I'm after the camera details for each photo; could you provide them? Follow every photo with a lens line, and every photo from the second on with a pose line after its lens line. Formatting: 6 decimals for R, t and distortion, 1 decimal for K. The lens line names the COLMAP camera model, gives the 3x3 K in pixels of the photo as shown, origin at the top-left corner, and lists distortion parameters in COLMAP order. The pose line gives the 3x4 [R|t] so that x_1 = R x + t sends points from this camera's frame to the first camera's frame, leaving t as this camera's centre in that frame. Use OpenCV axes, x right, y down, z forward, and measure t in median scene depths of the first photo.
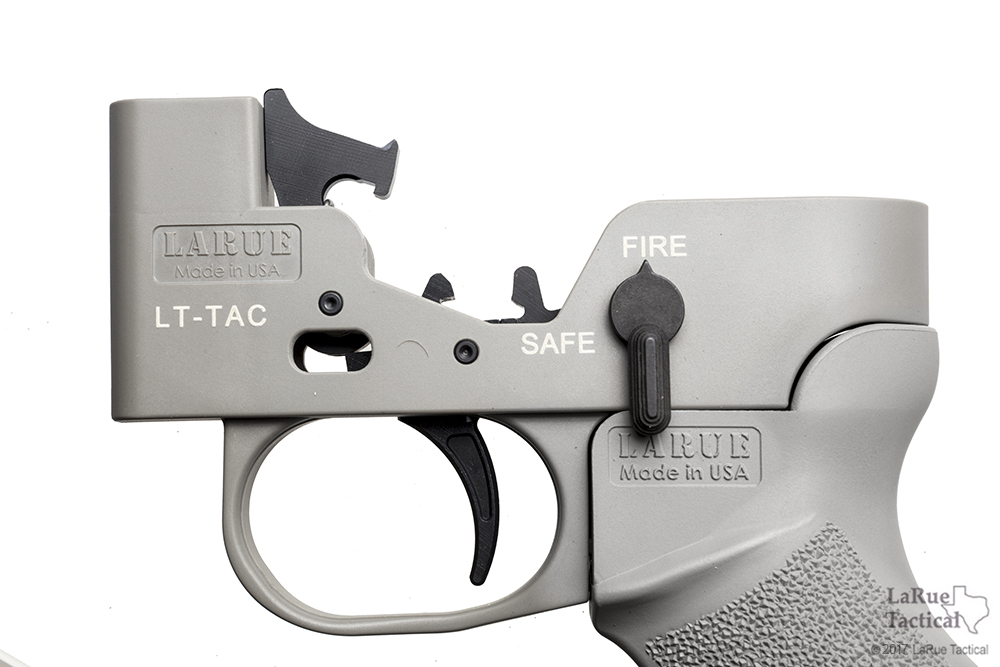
lens RADIAL K [[2444.0, 0, 466.0], [0, 2444.0, 289.4], [0, 0, 1]] dist [0.151265, 0.000000]
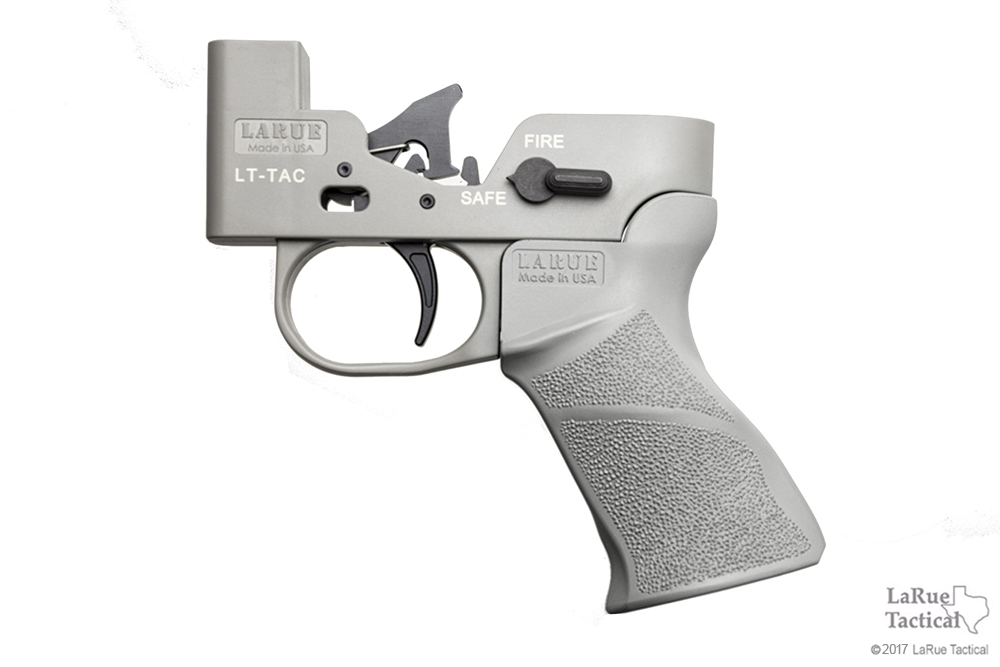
lens RADIAL K [[2697.2, 0, 612.6], [0, 2697.2, 351.4], [0, 0, 1]] dist [0.357243, 0.000000]
pose [[0.998590, 0.025349, 0.046636, 0.042092], [-0.025796, 0.999627, 0.009009, 0.106263], [-0.046390, -0.010199, 0.998871, -0.819149]]
